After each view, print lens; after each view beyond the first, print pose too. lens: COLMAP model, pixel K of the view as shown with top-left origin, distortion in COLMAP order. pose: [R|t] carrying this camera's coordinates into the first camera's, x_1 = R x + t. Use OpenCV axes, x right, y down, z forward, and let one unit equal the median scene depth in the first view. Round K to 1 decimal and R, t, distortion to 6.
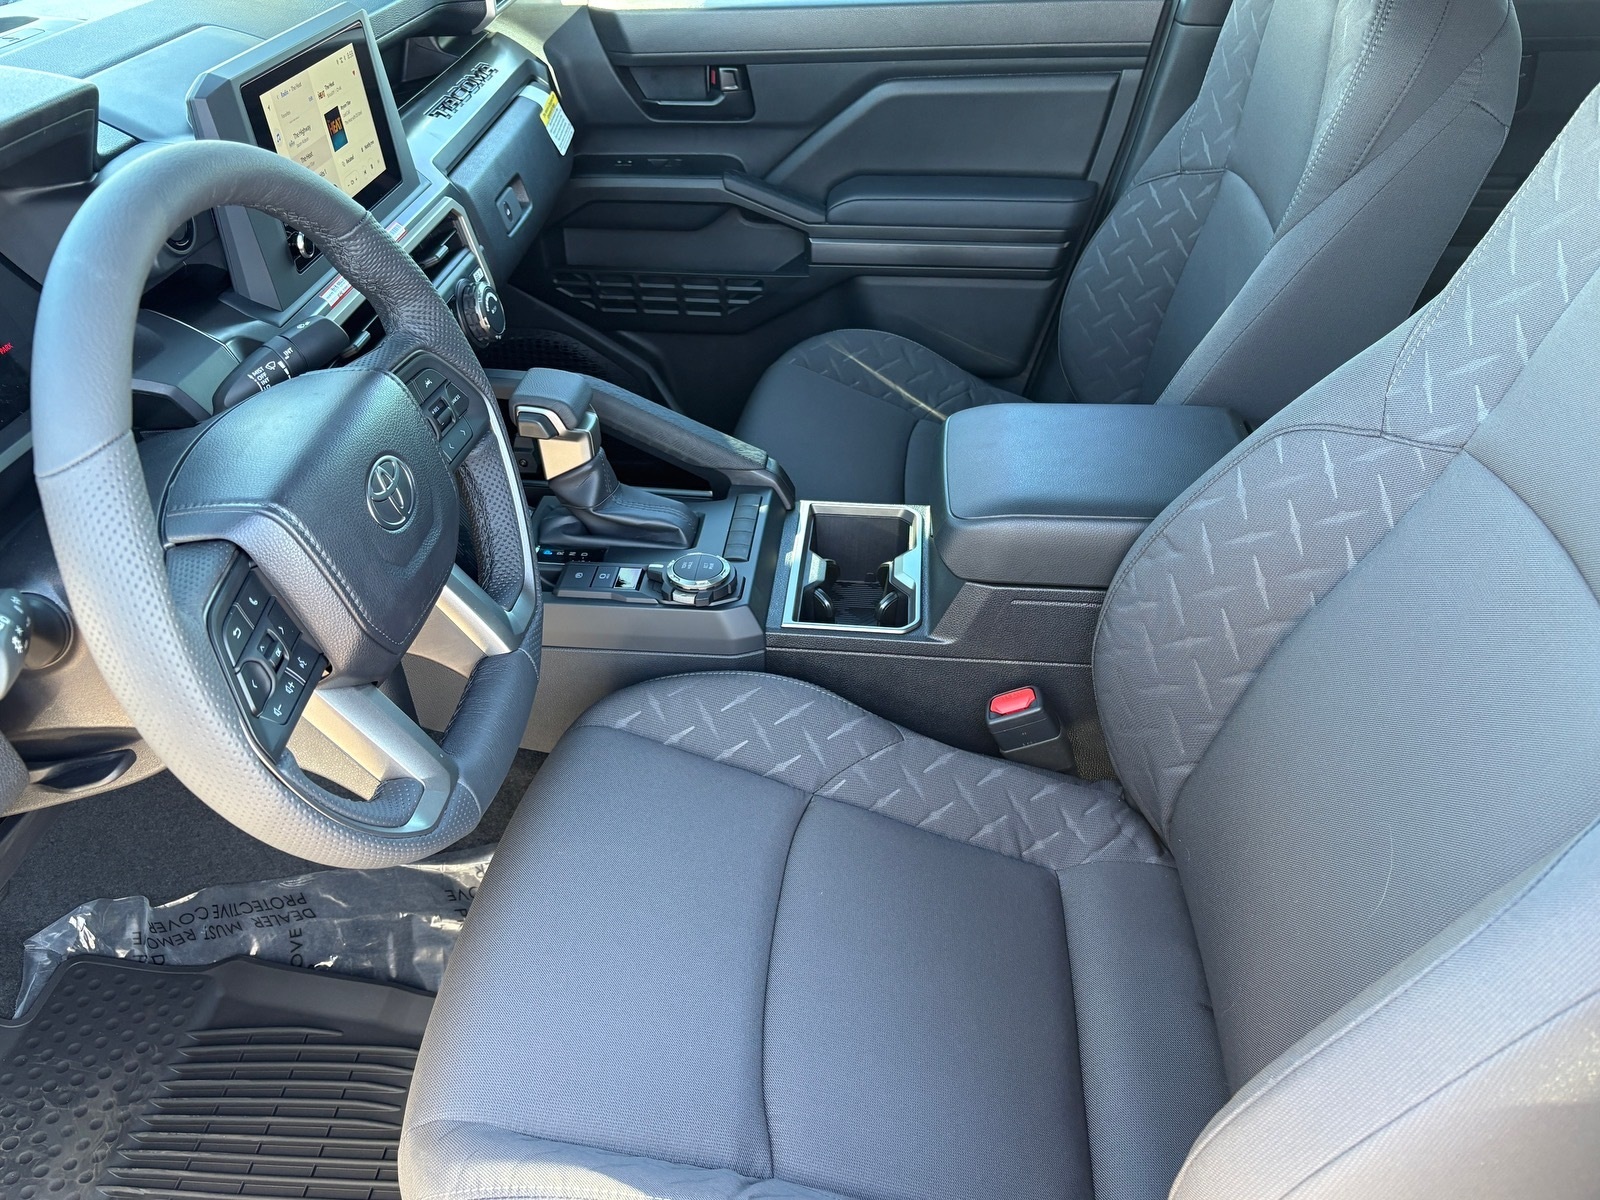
lens RADIAL K [[1303.9, 0, 808.3], [0, 1303.9, 611.1], [0, 0, 1]] dist [0.021660, -0.047254]
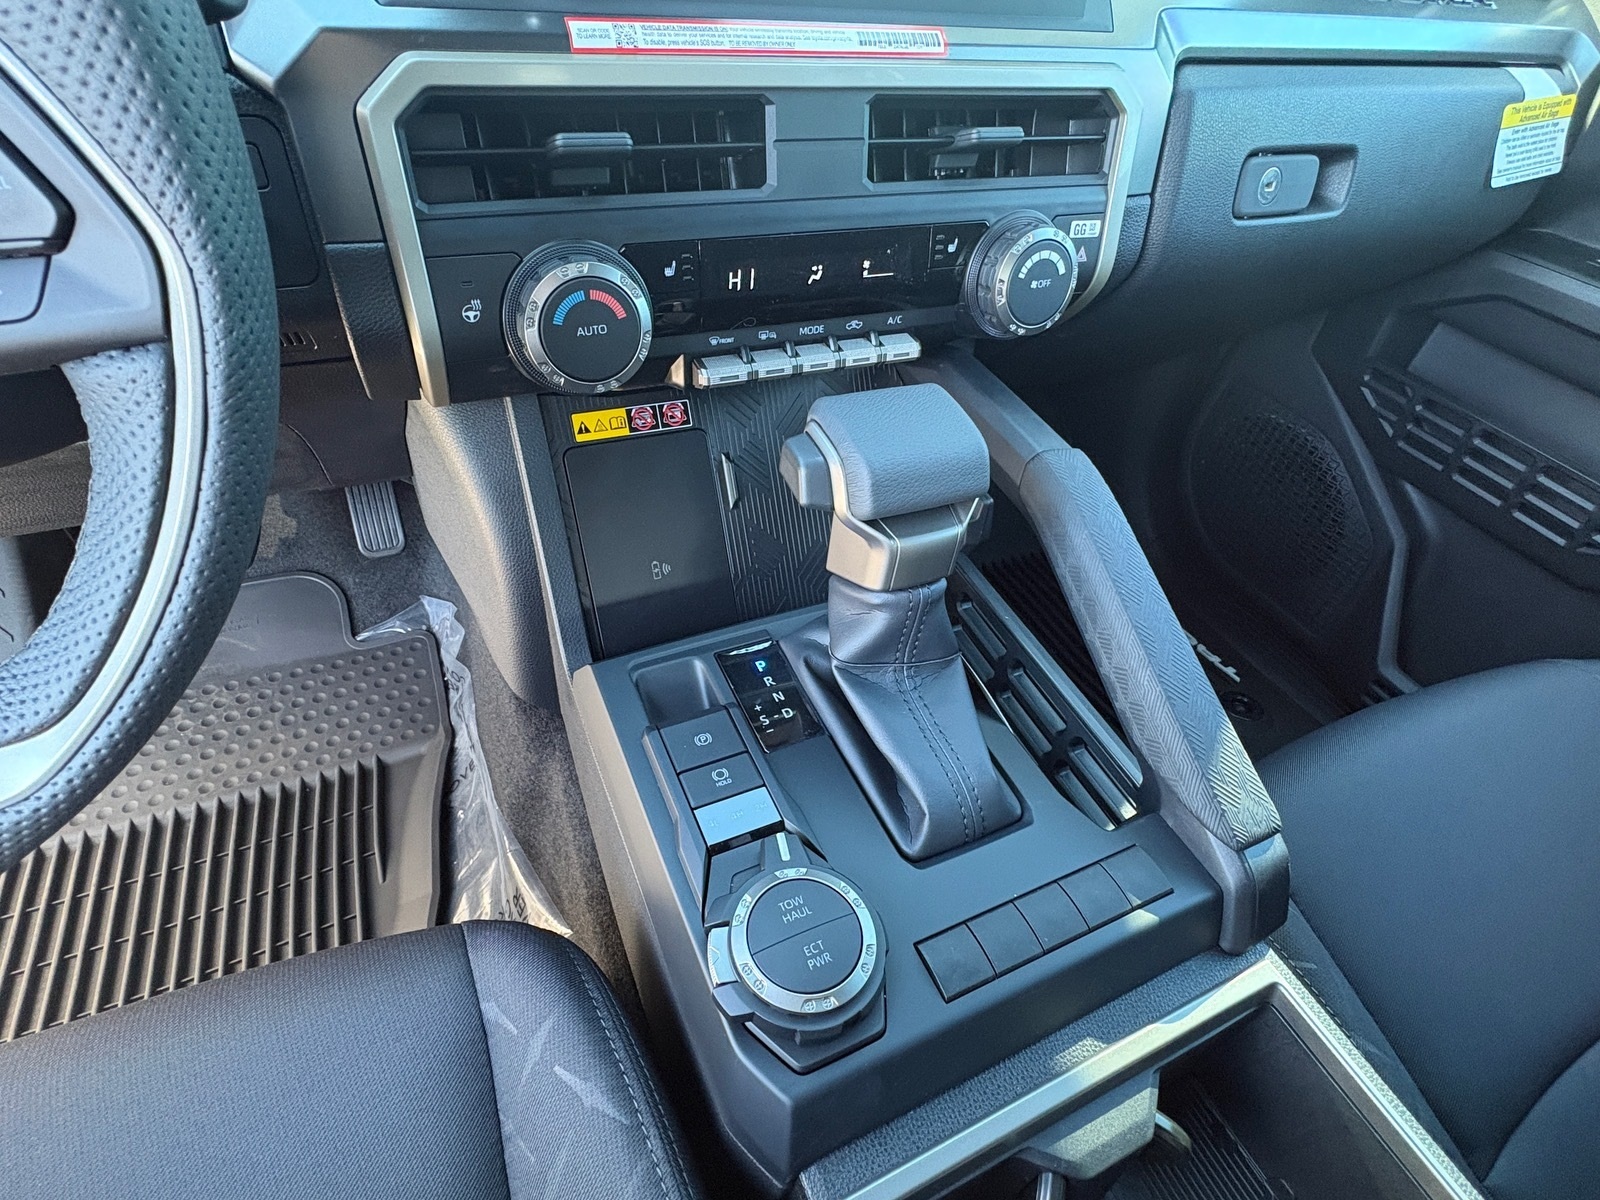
lens RADIAL K [[803.2, 0, 792.8], [0, 803.2, 597.2], [0, 0, 1]] dist [0.002859, 0.001690]
pose [[0.487578, 0.637104, -0.596964, 0.001502], [-0.574105, 0.749092, 0.330553, -0.196030], [0.657778, 0.181549, 0.731005, 0.754158]]
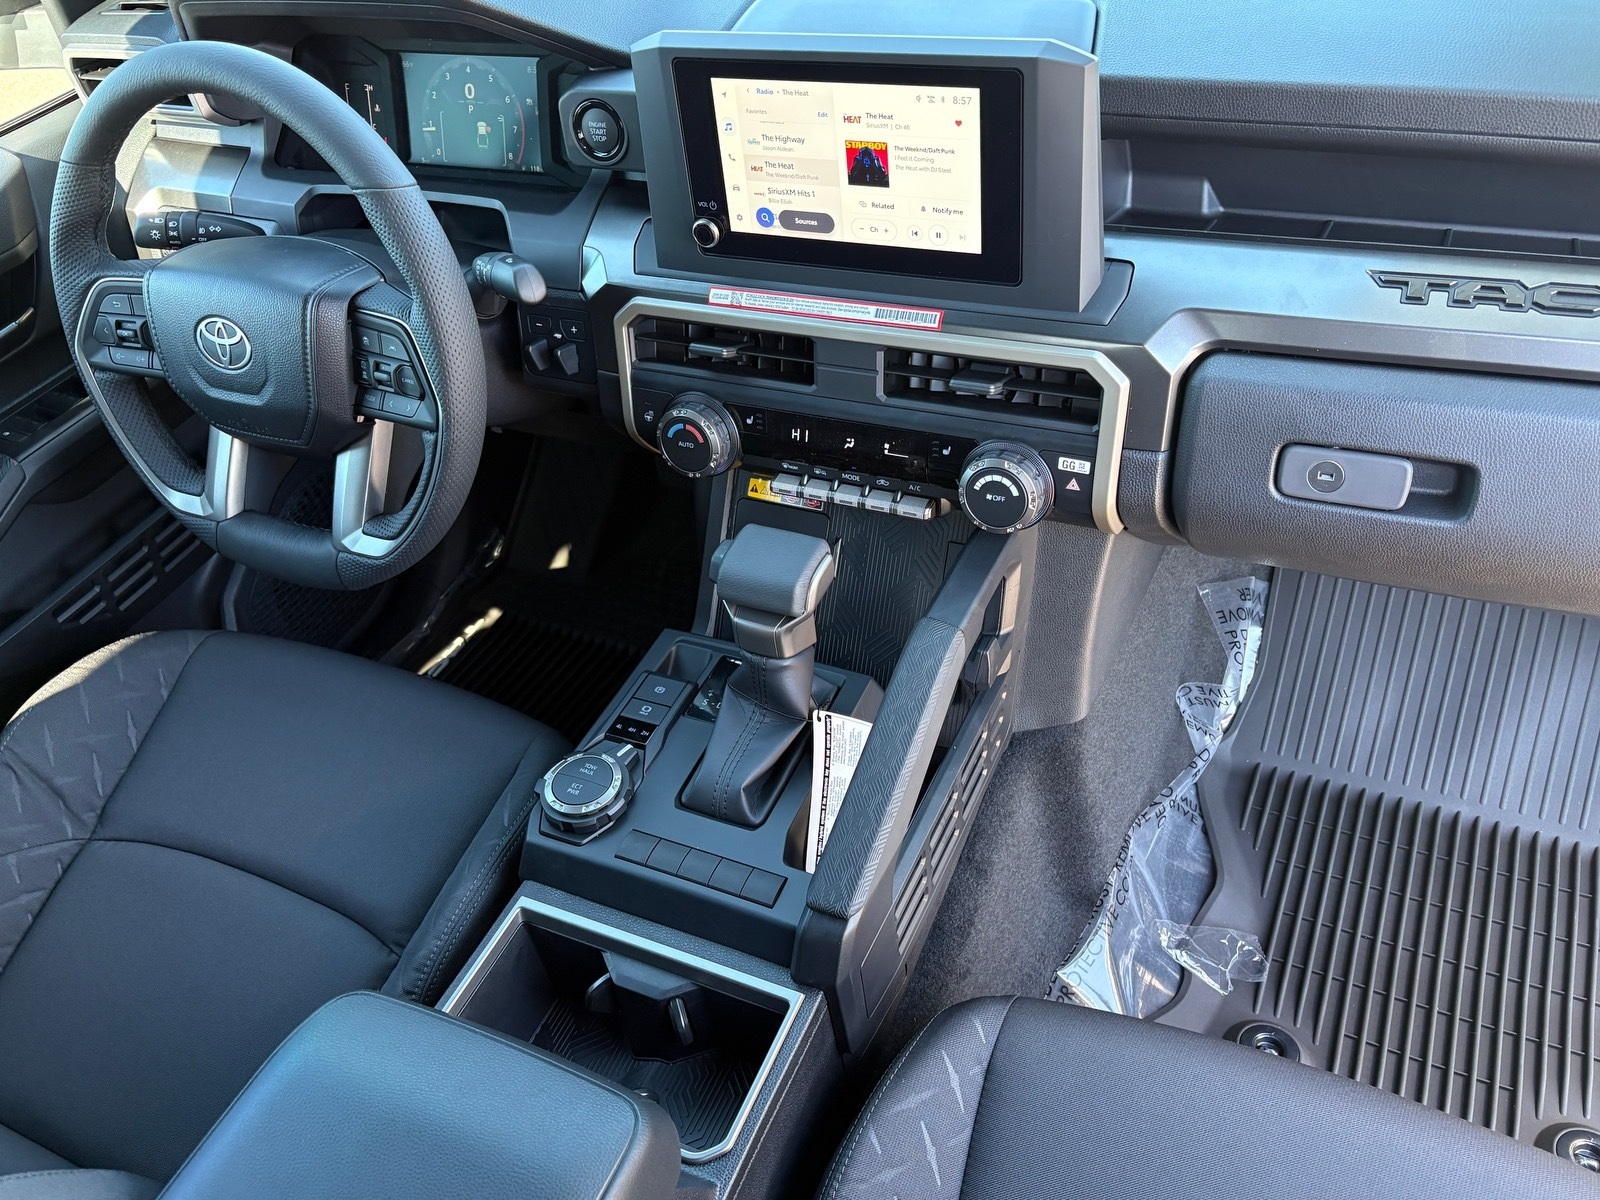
lens RADIAL K [[1303.9, 0, 808.3], [0, 1303.9, 611.1], [0, 0, 1]] dist [0.021660, -0.047254]
pose [[-0.348978, 0.656240, -0.669002, 0.332266], [-0.425732, 0.524946, 0.737010, -0.728103], [0.834846, 0.542015, 0.096188, 0.948637]]
